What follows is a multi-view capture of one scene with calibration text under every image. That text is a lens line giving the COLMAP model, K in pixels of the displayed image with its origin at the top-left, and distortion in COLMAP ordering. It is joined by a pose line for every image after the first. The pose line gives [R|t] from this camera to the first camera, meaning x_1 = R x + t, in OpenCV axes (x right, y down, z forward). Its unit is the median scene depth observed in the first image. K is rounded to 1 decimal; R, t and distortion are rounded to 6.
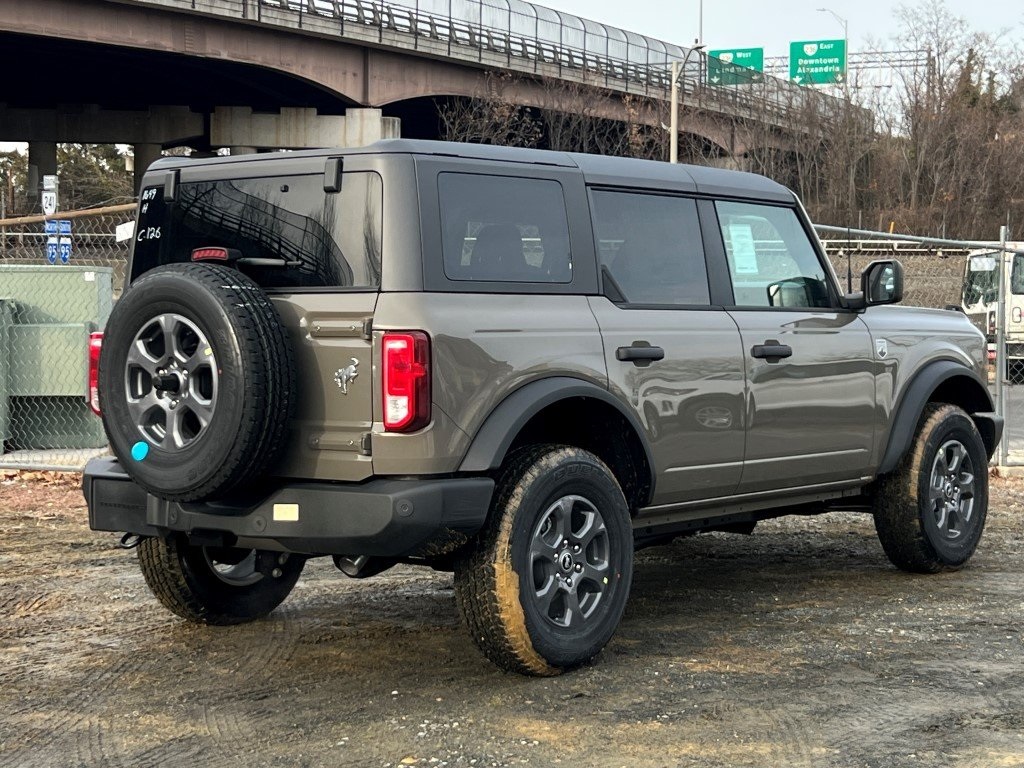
lens RADIAL K [[1888.4, 0, 511.0], [0, 1888.4, 390.3], [0, 0, 1]] dist [0.179433, 0.000000]
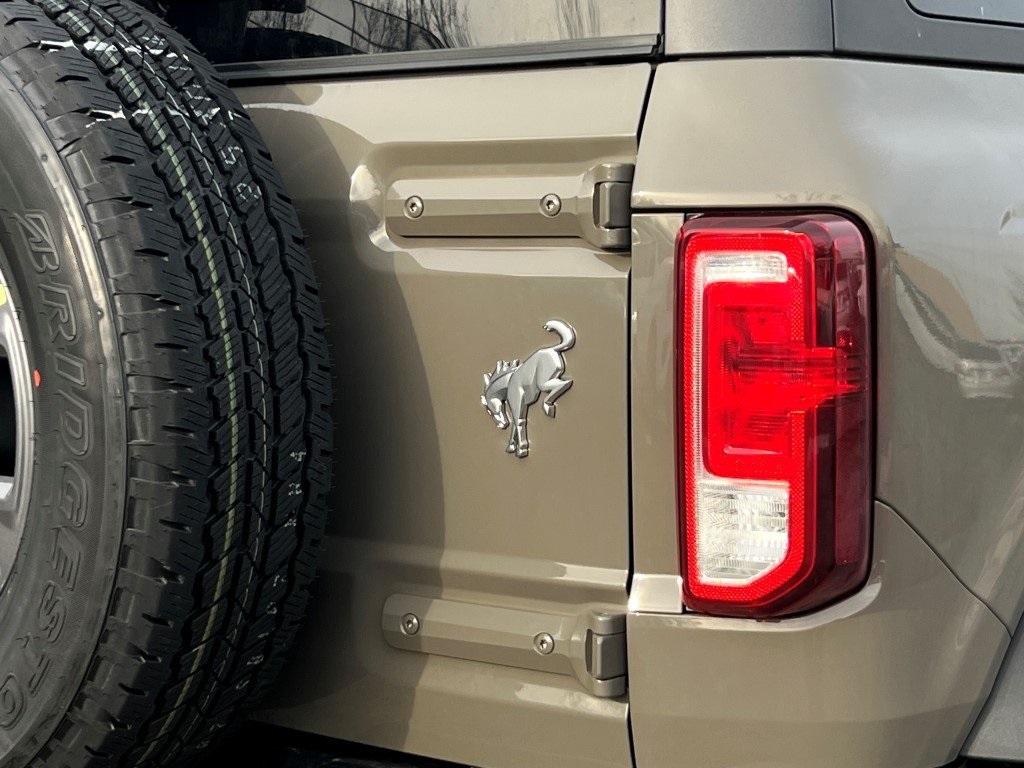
lens RADIAL K [[2121.0, 0, 509.3], [0, 2121.0, 380.0], [0, 0, 1]] dist [0.248848, 0.000000]
pose [[0.999233, -0.004073, -0.038952, -0.078552], [0.005791, 0.999011, 0.044088, -0.021781], [0.038734, -0.044280, 0.998268, 0.712807]]
